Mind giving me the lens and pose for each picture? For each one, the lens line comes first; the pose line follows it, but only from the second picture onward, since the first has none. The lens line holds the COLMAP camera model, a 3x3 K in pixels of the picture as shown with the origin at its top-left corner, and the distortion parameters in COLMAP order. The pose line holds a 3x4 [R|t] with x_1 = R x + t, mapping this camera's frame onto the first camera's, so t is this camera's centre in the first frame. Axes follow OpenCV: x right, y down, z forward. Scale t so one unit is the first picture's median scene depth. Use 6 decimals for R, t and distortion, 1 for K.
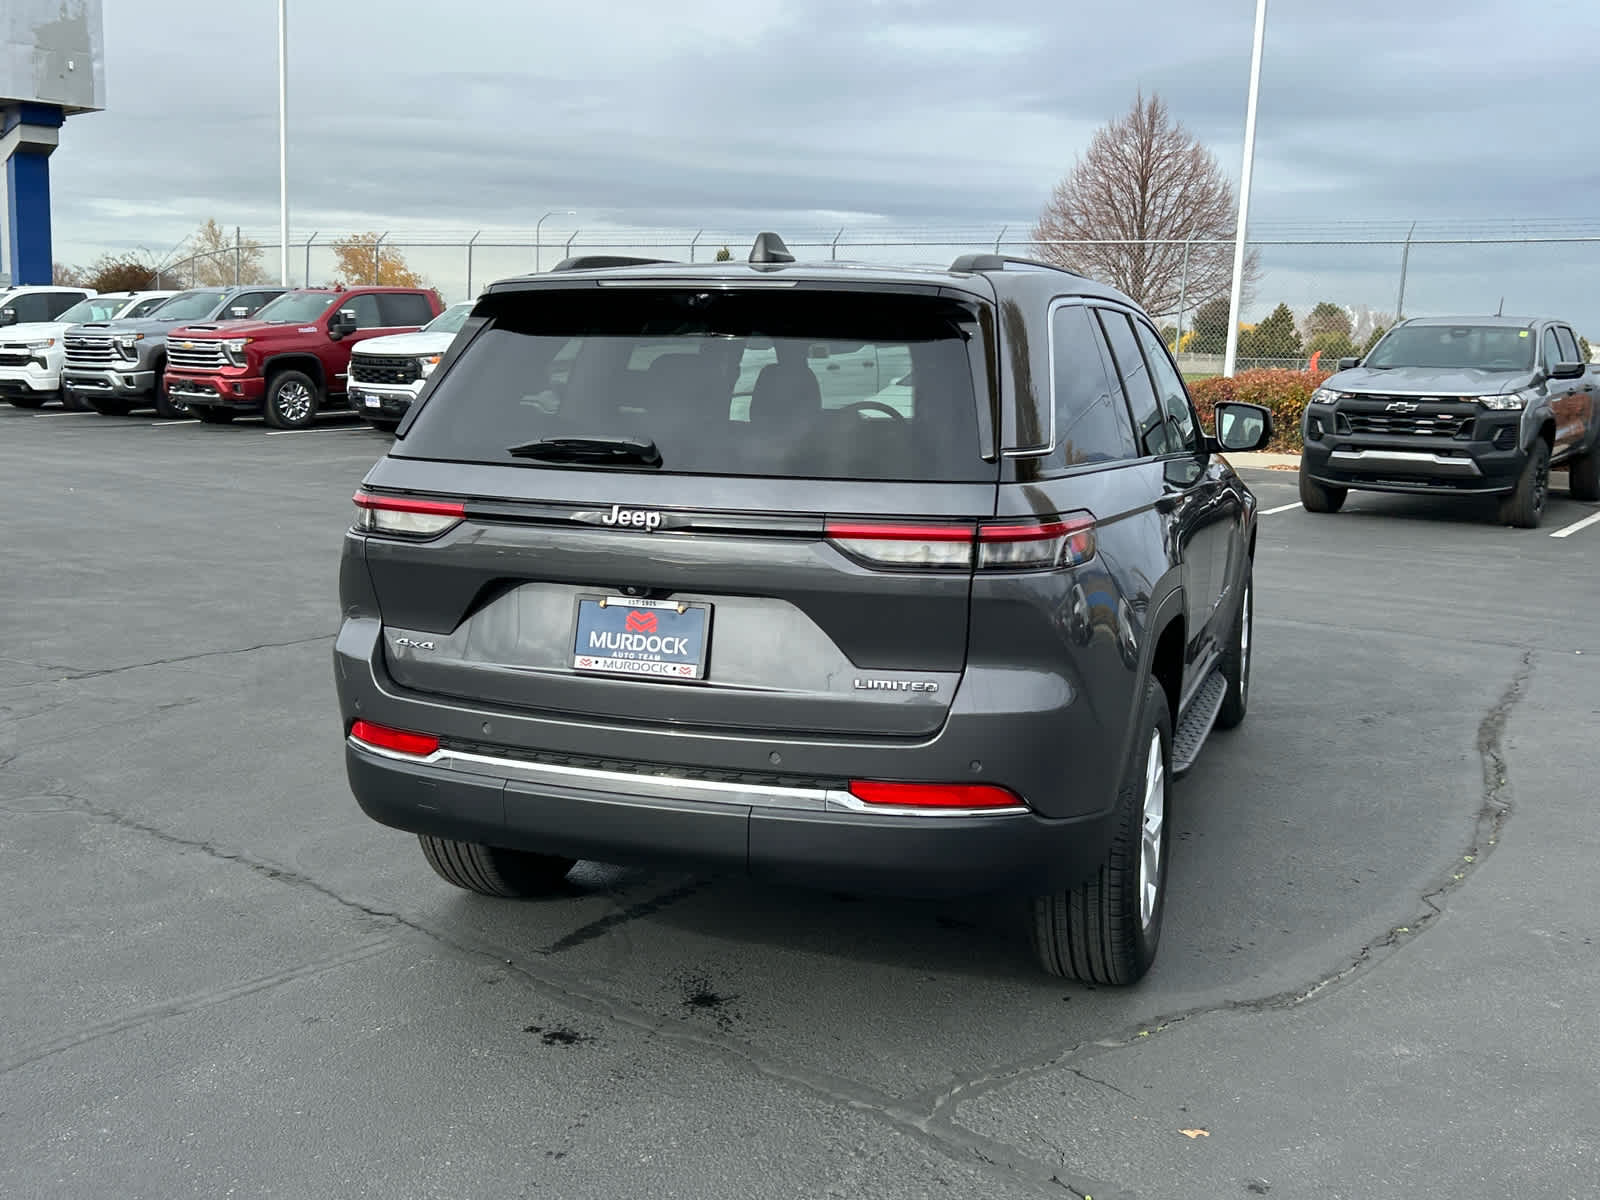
lens RADIAL K [[1578.1, 0, 803.8], [0, 1578.1, 569.3], [0, 0, 1]] dist [0.107555, -0.180259]
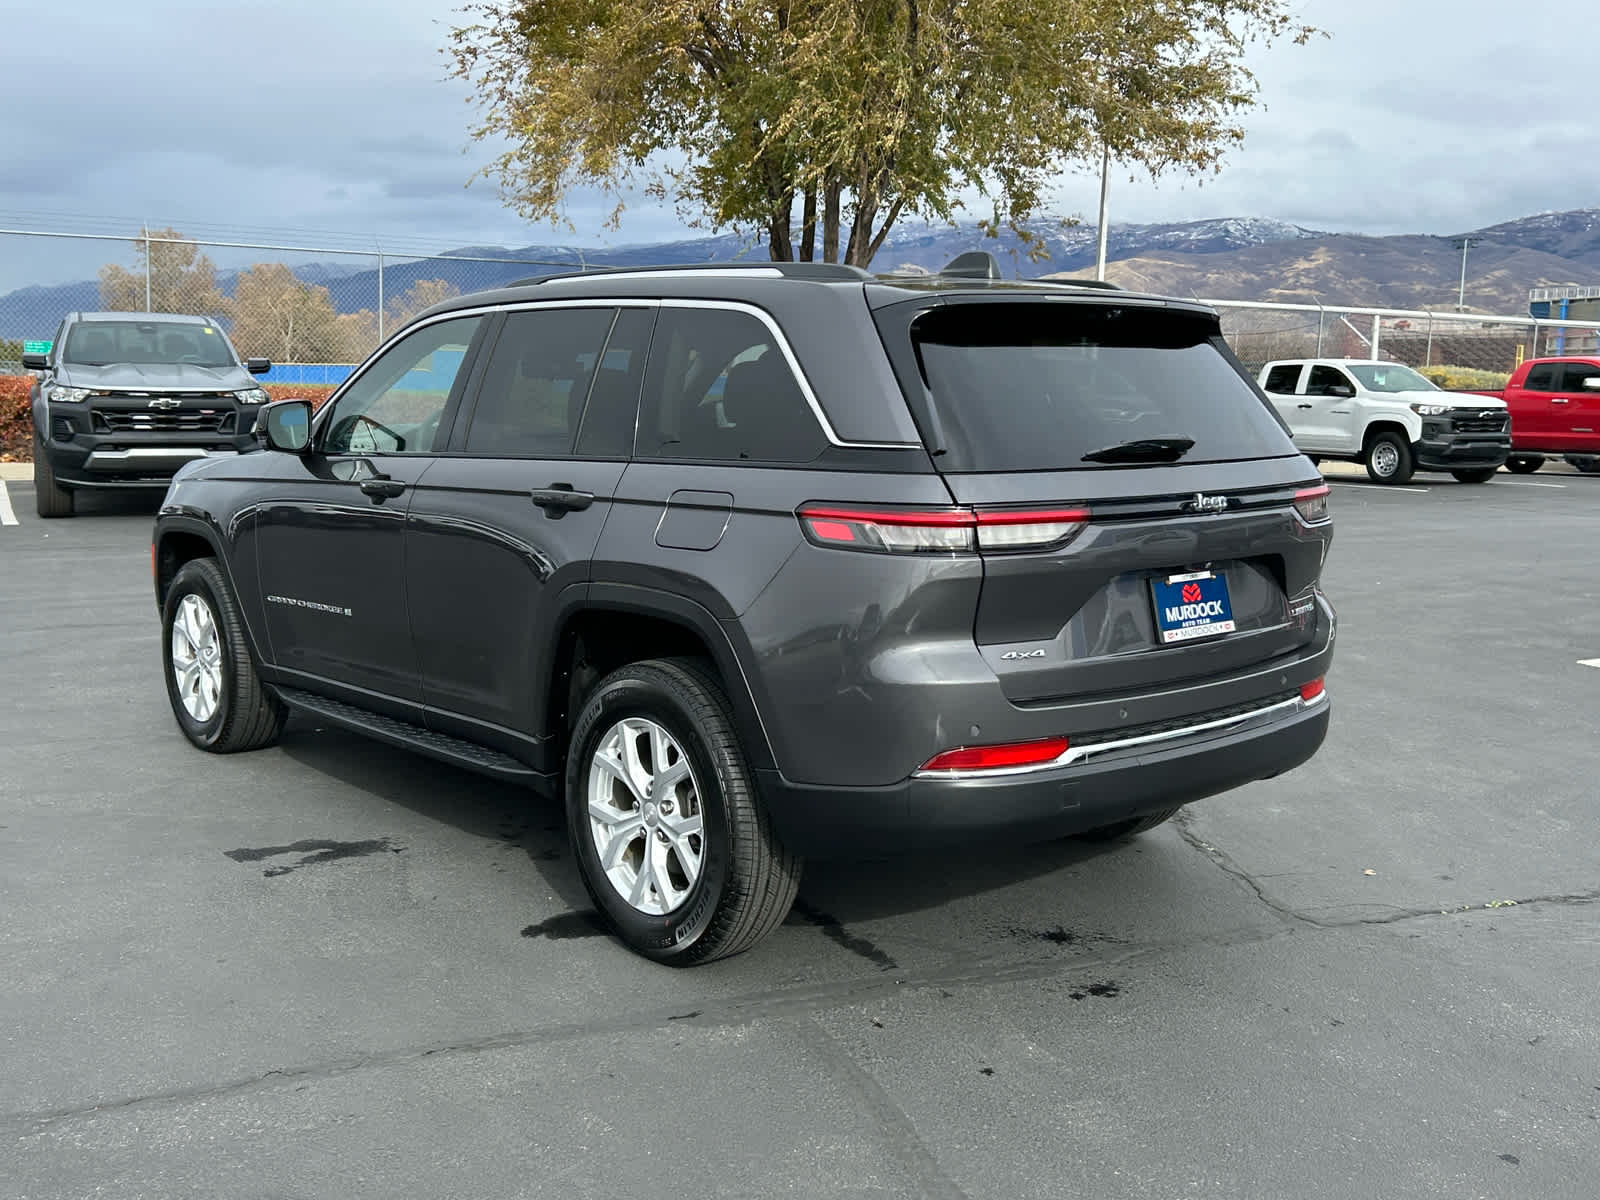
lens RADIAL K [[1578.1, 0, 803.8], [0, 1578.1, 569.3], [0, 0, 1]] dist [0.107555, -0.180259]
pose [[0.496222, -0.121505, 0.859651, -1.127486], [0.117055, 0.990481, 0.072428, -0.092345], [-0.860268, 0.064686, 0.505721, 0.590793]]
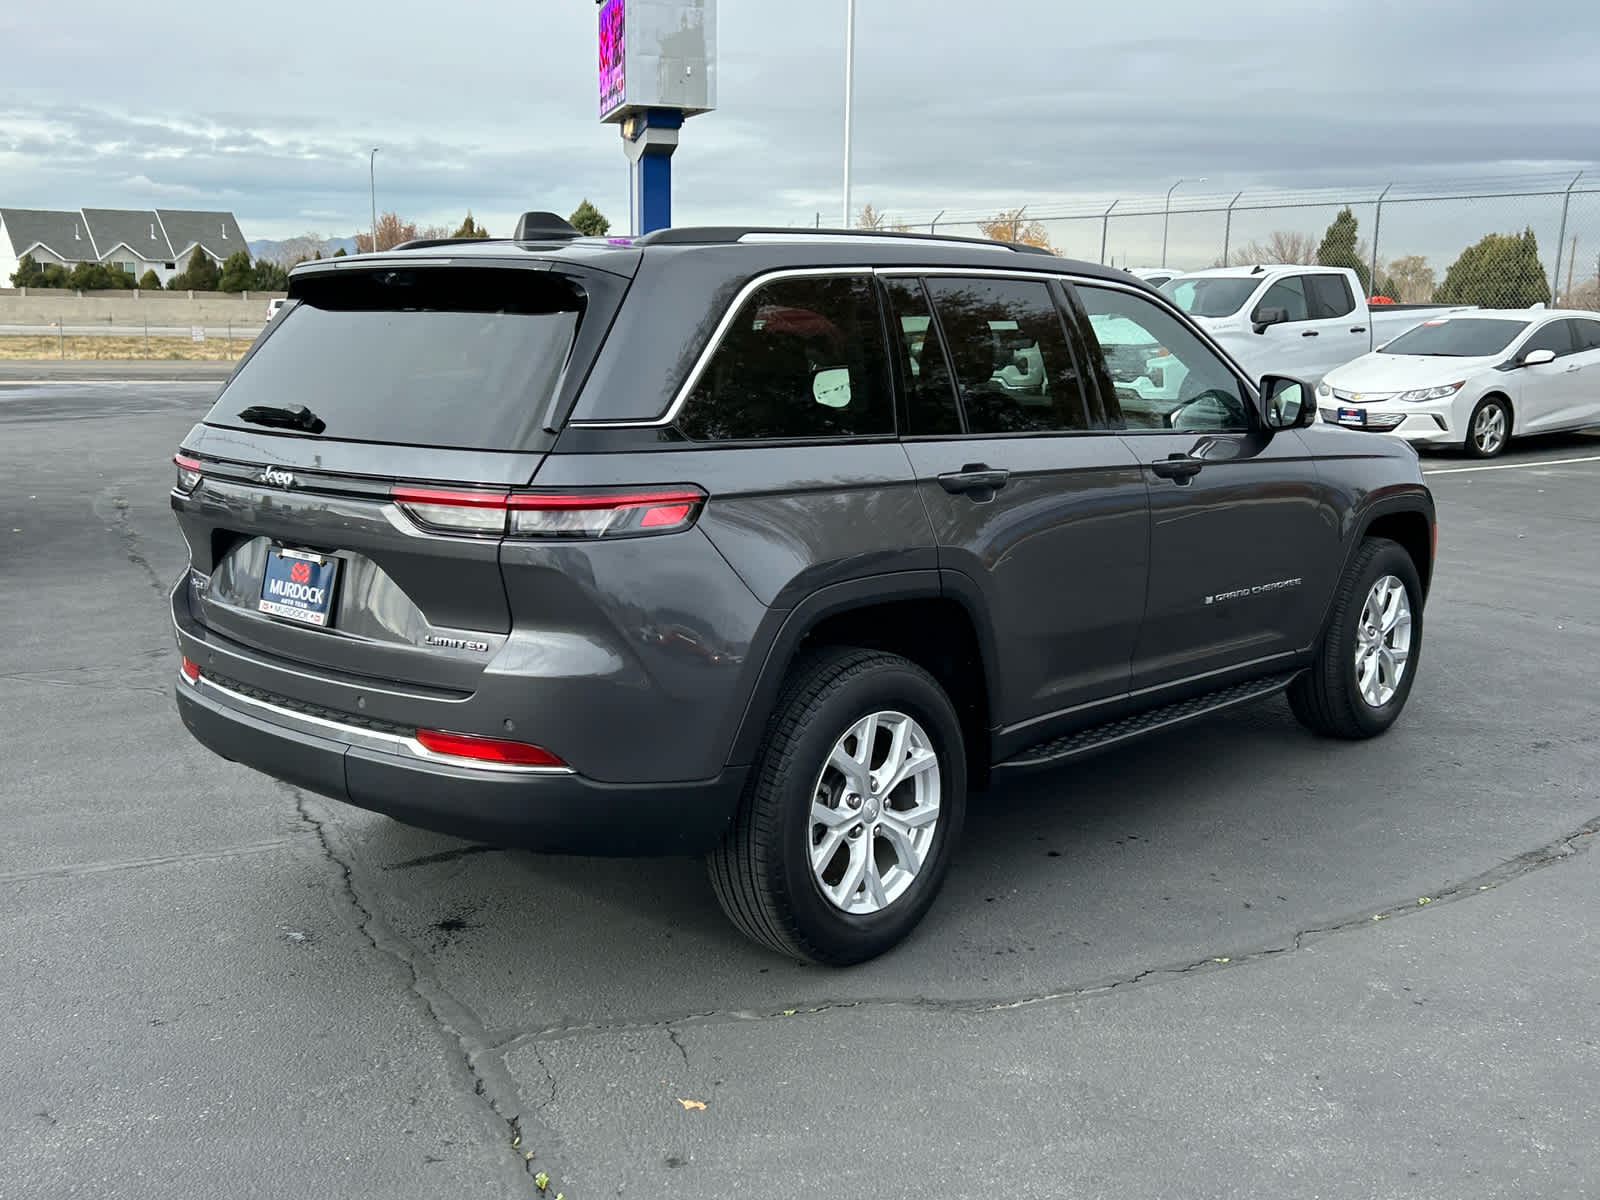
lens RADIAL K [[1581.6, 0, 800.0], [0, 1581.6, 600.0], [0, 0, 1]] dist [0.049495, -0.022033]
pose [[0.922349, 0.054654, -0.382473, 0.585673], [-0.041008, 0.998201, 0.043747, -0.009527], [0.384175, -0.024665, 0.922931, 0.095576]]
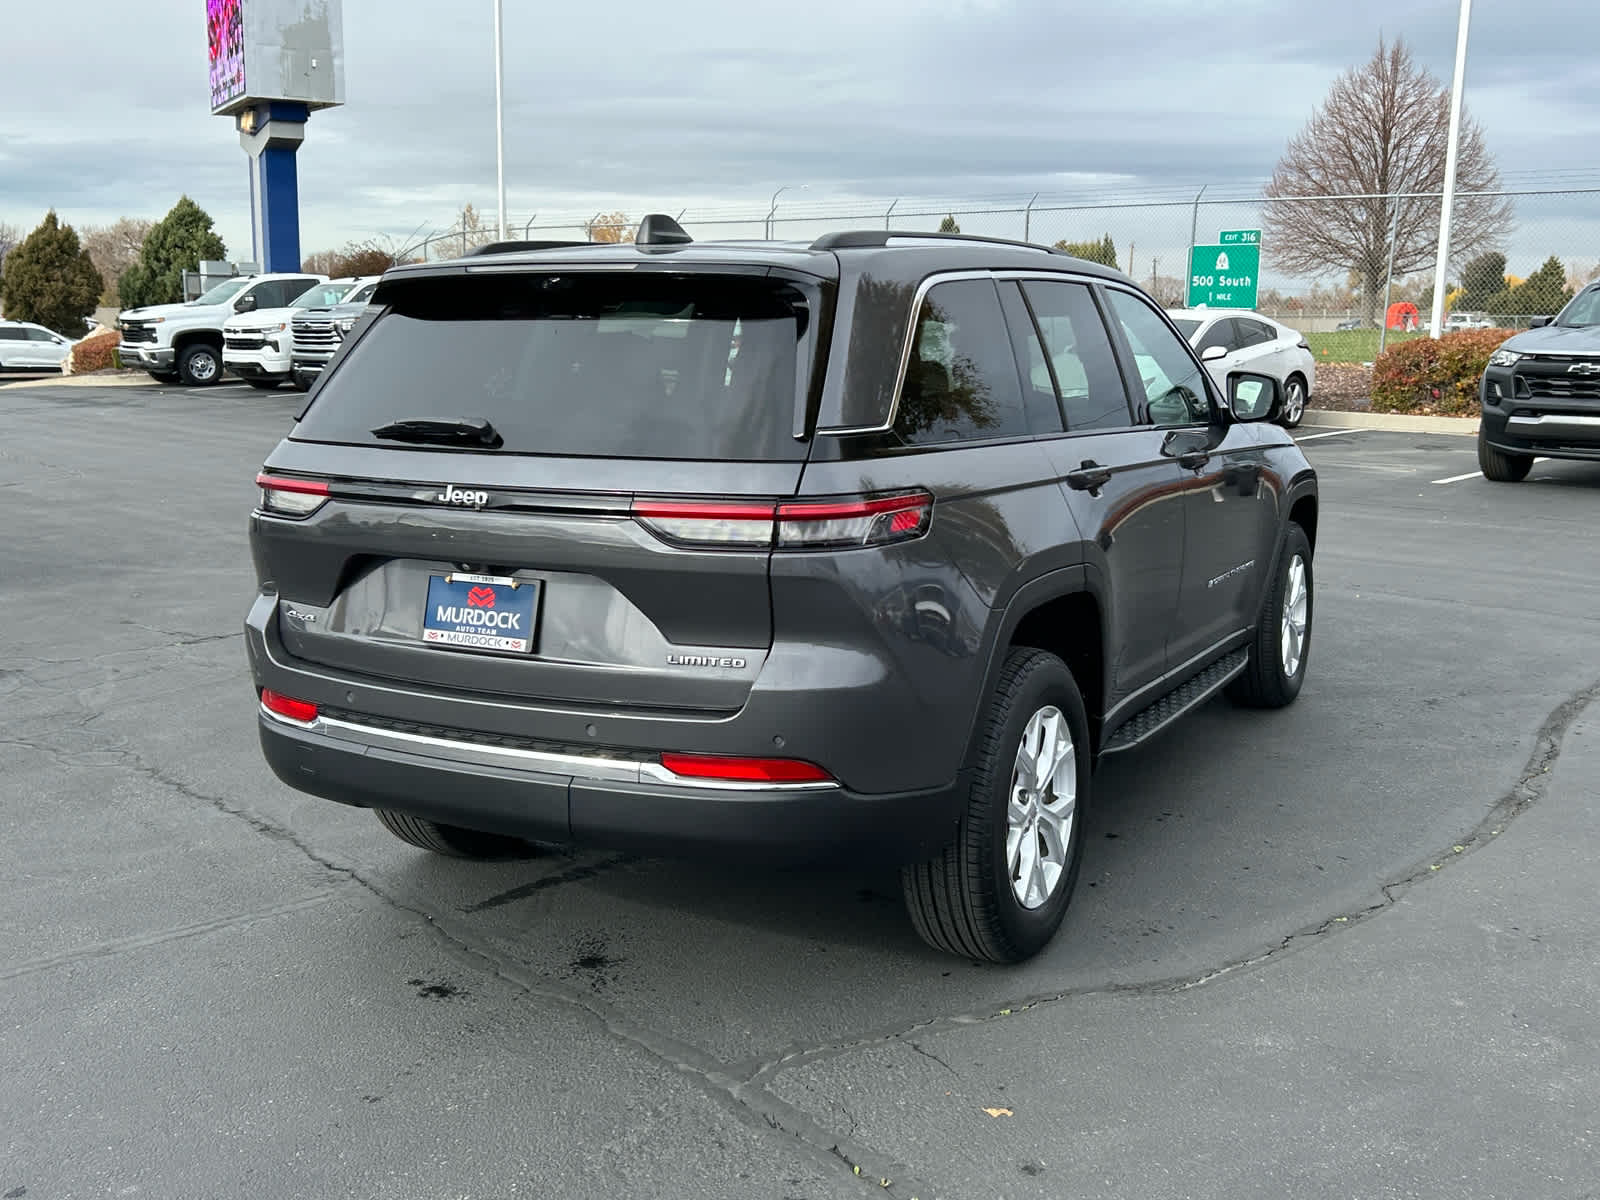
lens RADIAL K [[1580.6, 0, 800.7], [0, 1580.6, 575.0], [0, 0, 1]] dist [0.088285, -0.159245]
pose [[0.988402, 0.004156, -0.151802, 0.237038], [-0.000793, 0.999753, 0.022211, -0.004123], [0.151857, -0.021833, 0.988161, 0.003569]]
